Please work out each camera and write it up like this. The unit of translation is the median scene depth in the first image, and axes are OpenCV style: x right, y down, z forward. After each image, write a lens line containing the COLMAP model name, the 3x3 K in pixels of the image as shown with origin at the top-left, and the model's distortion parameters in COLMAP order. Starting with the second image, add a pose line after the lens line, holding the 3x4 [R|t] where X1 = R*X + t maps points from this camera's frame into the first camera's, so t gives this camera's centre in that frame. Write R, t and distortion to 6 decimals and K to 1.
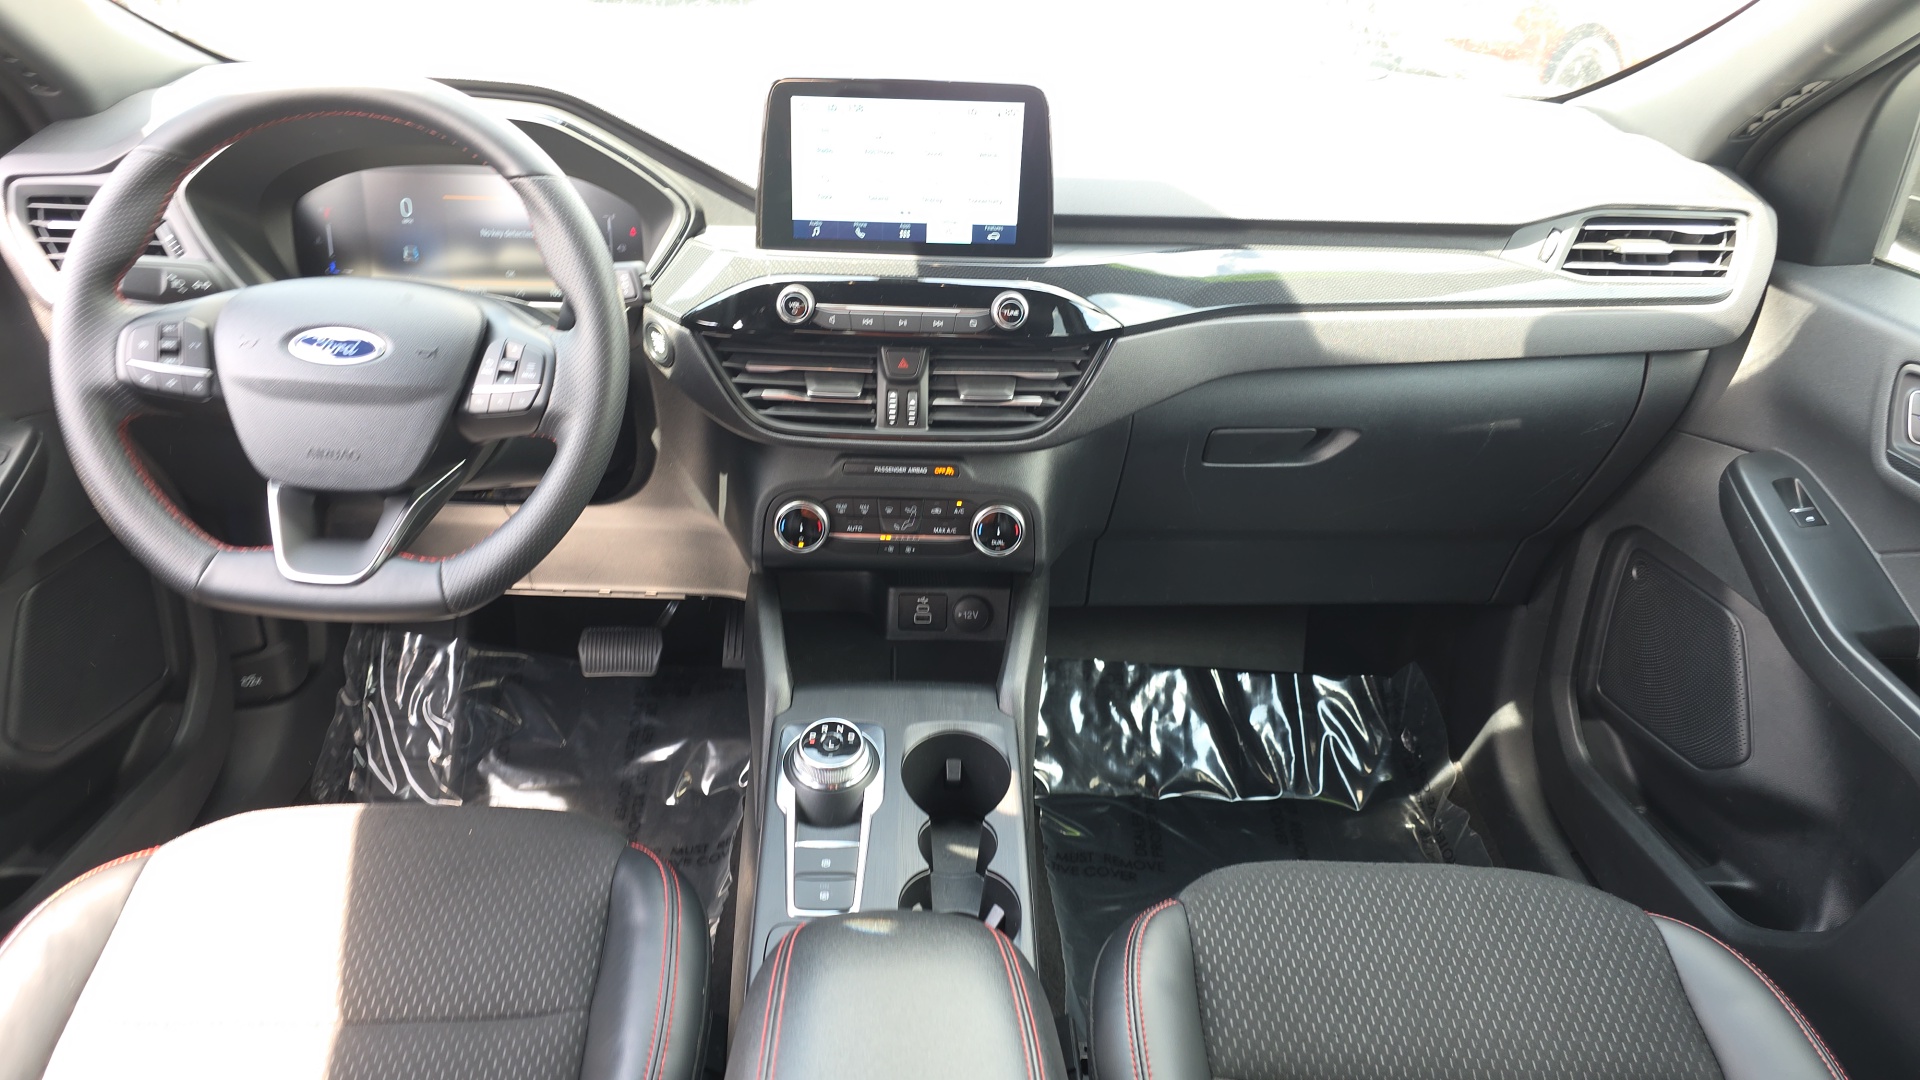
lens RADIAL K [[1299.4, 0, 929.8], [0, 1299.4, 504.2], [0, 0, 1]] dist [0.059144, -0.066485]
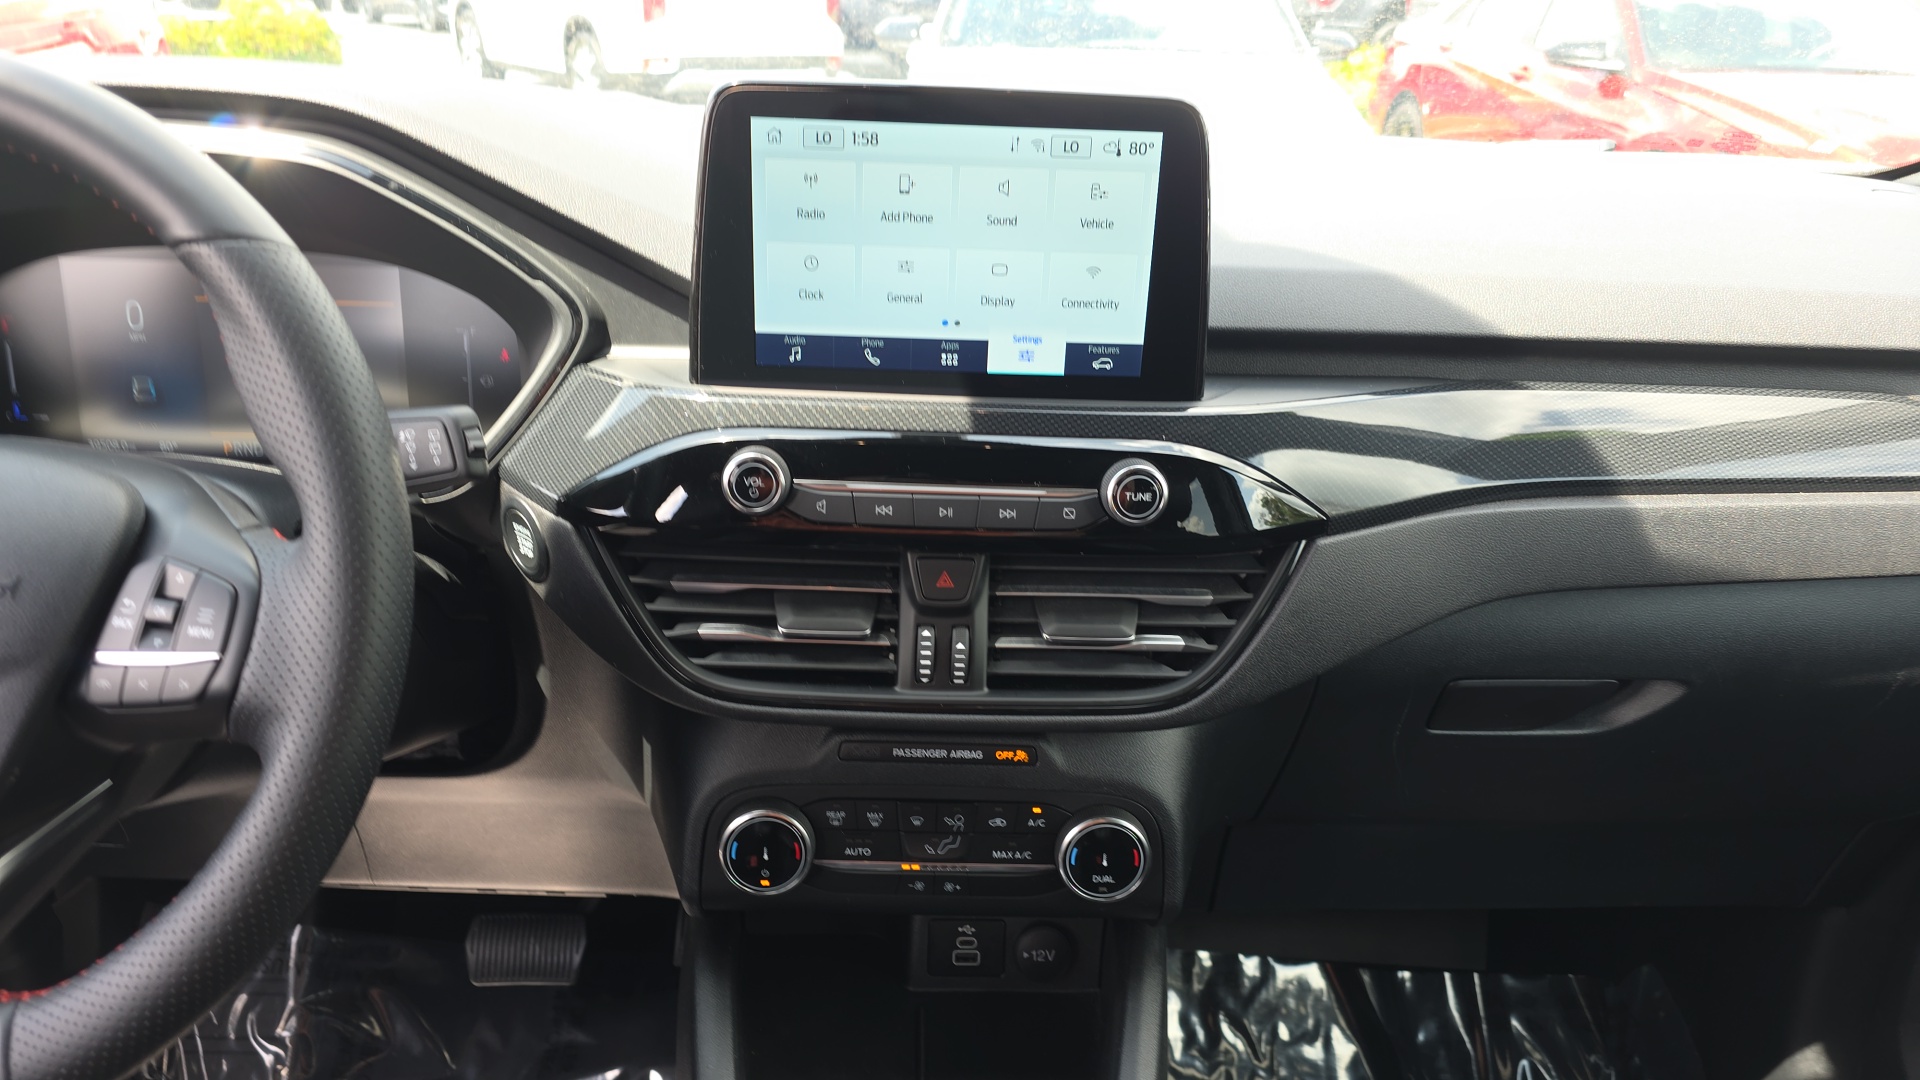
lens RADIAL K [[1299.4, 0, 953.9], [0, 1299.4, 562.3], [0, 0, 1]] dist [0.059144, -0.066485]
pose [[0.999965, 0.004465, 0.007138, -0.019996], [-0.004063, 0.998456, -0.055392, -0.082334], [-0.007374, 0.055361, 0.998439, 0.413772]]
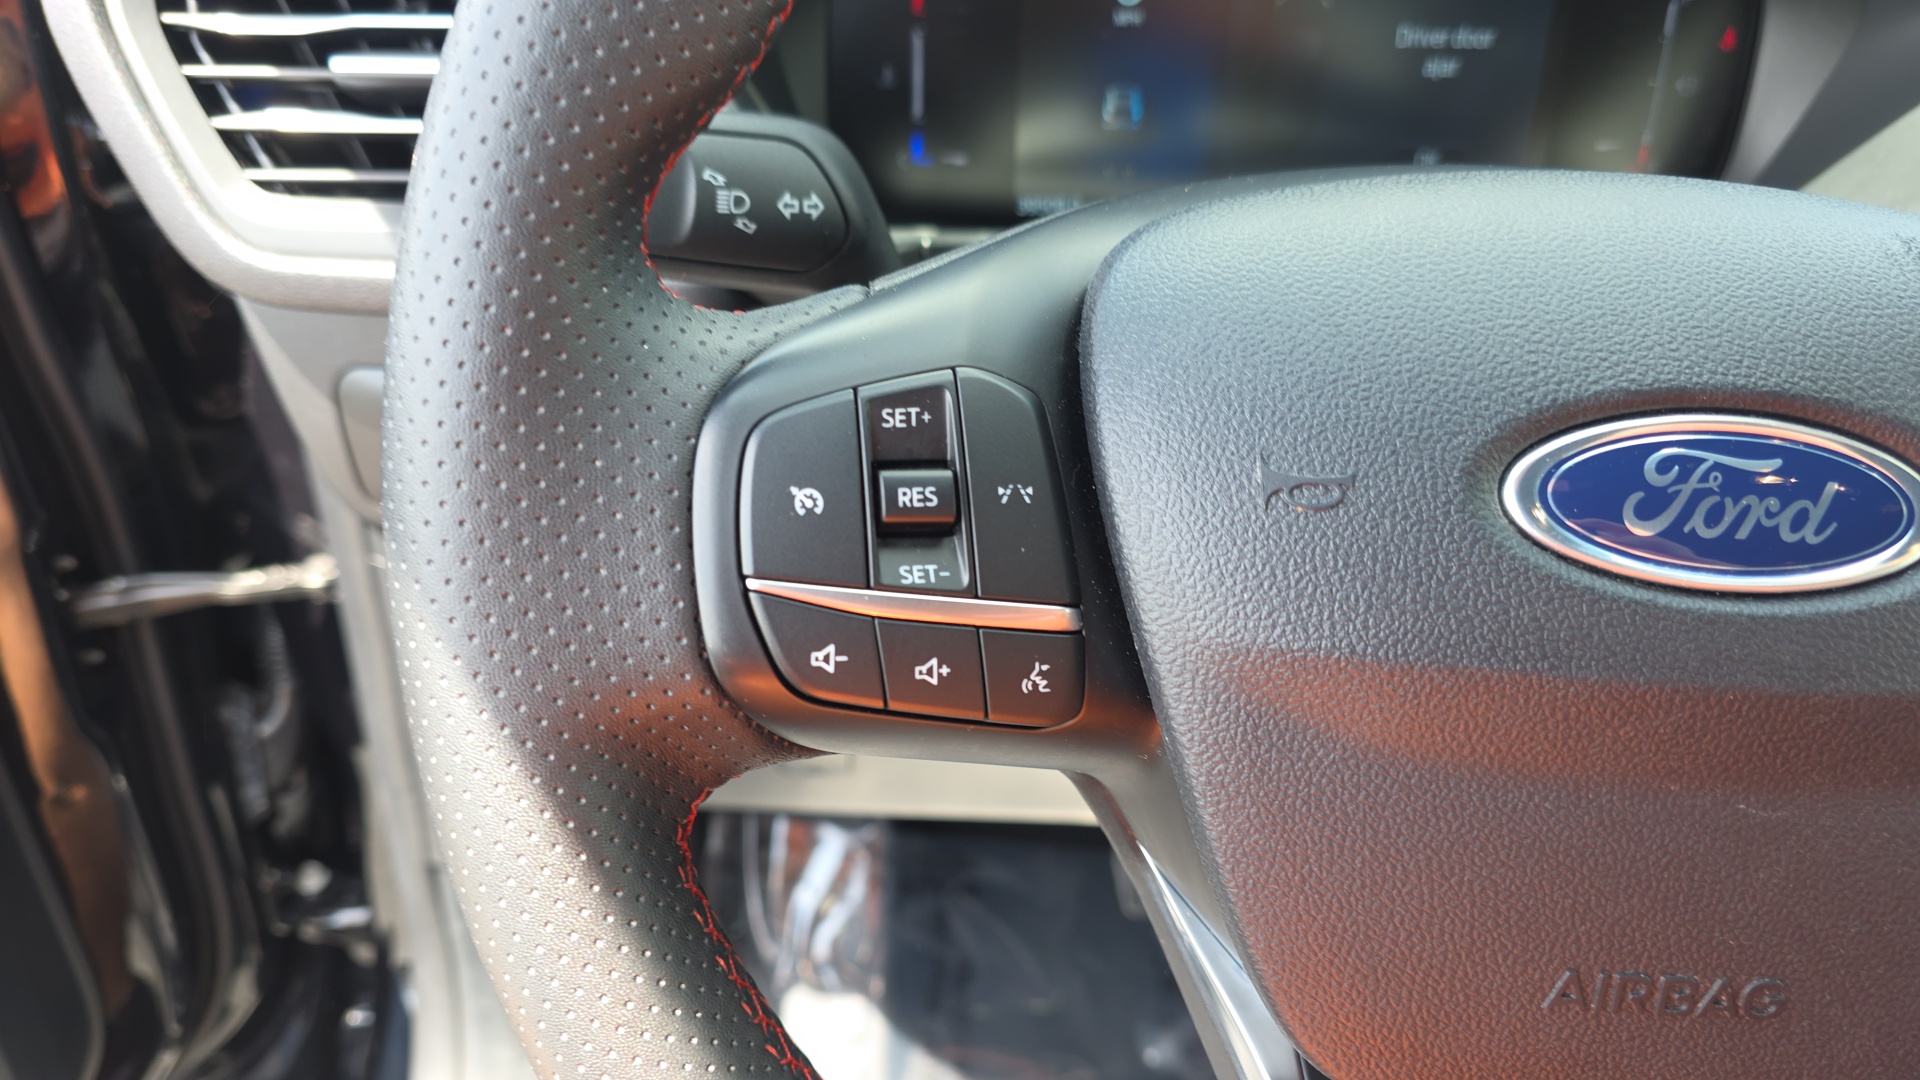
lens RADIAL K [[1341.0, 0, 930.6], [0, 1341.0, 553.6], [0, 0, 1]] dist [0.016870, -0.035571]
pose [[0.999333, -0.001775, -0.036476, -0.472517], [0.005418, 0.994970, 0.100028, -0.111309], [0.036115, -0.100159, 0.994316, 0.651467]]
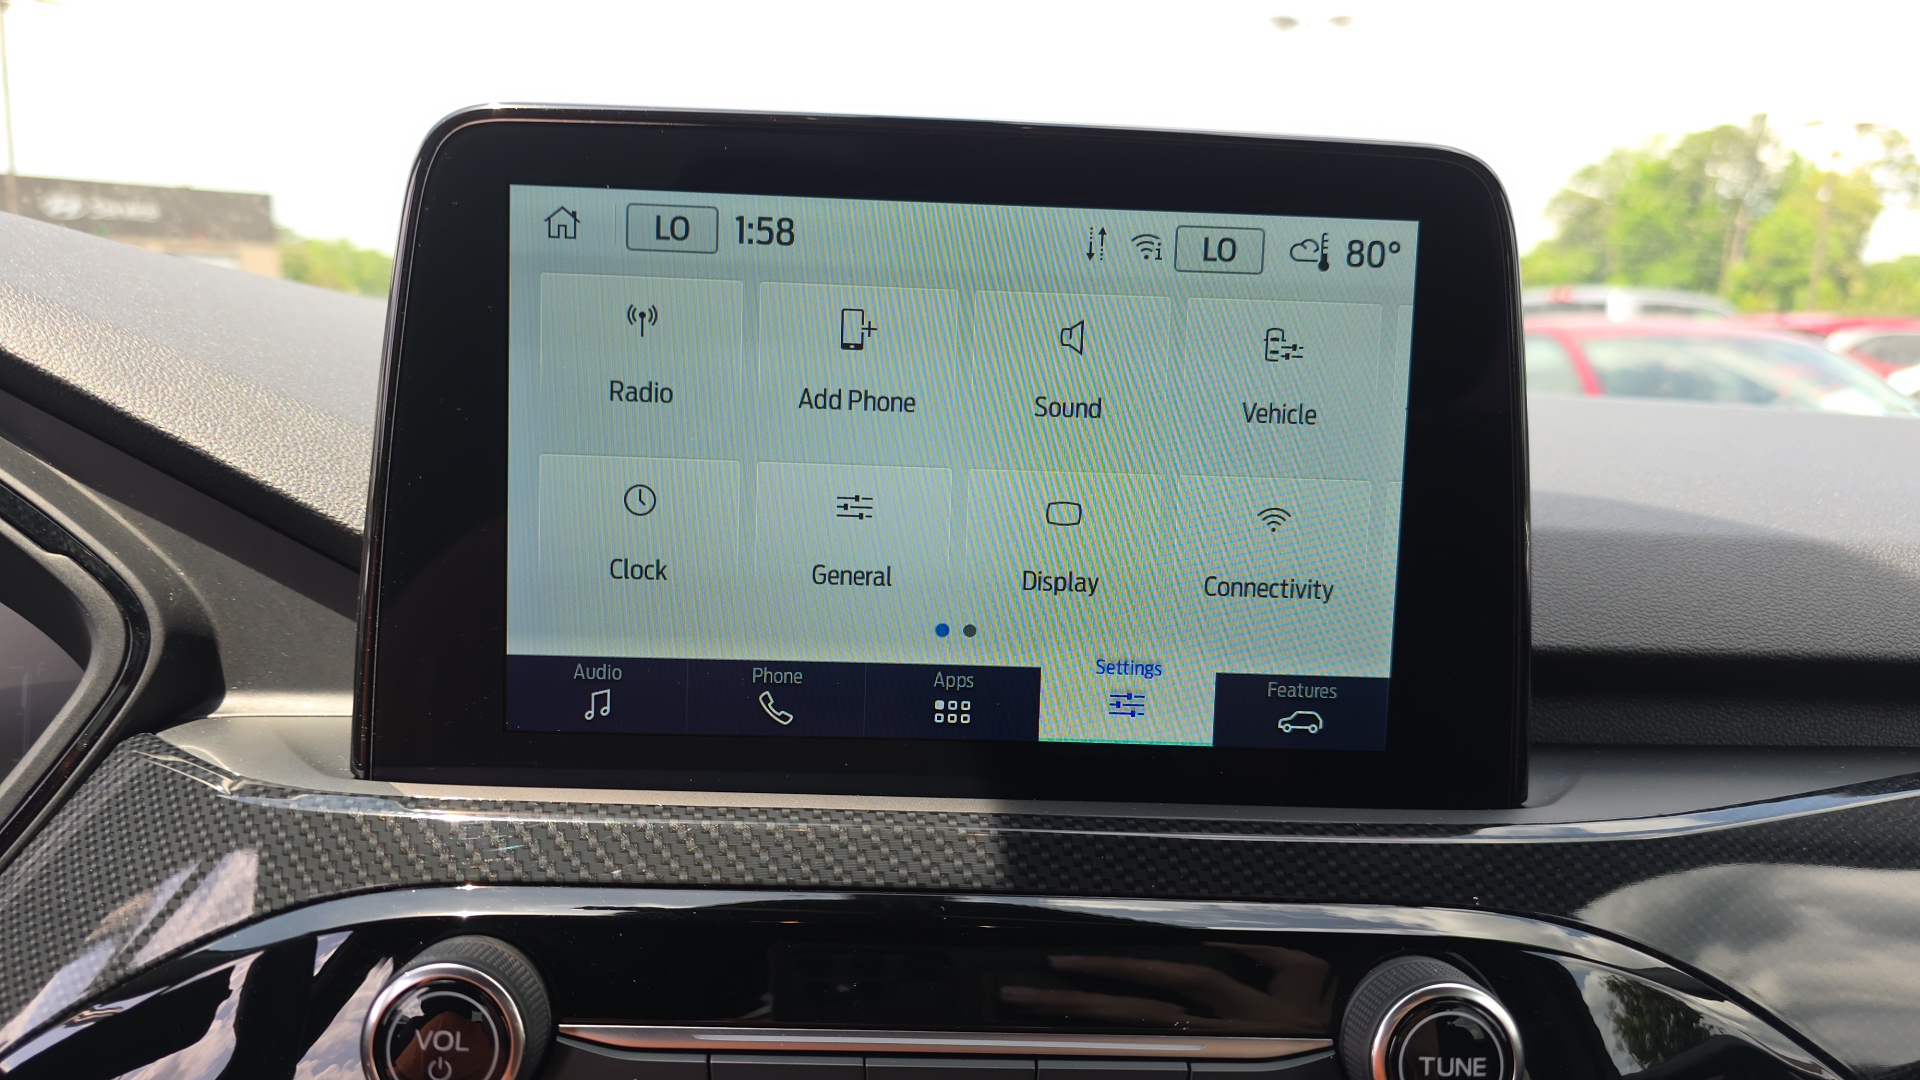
lens RADIAL K [[1299.4, 0, 934.4], [0, 1299.4, 552.2], [0, 0, 1]] dist [0.059144, -0.066485]
pose [[0.999882, 0.001981, 0.015248, -0.025507], [0.003246, 0.942131, -0.335228, -0.146964], [-0.015030, 0.335238, 0.942013, 0.726730]]
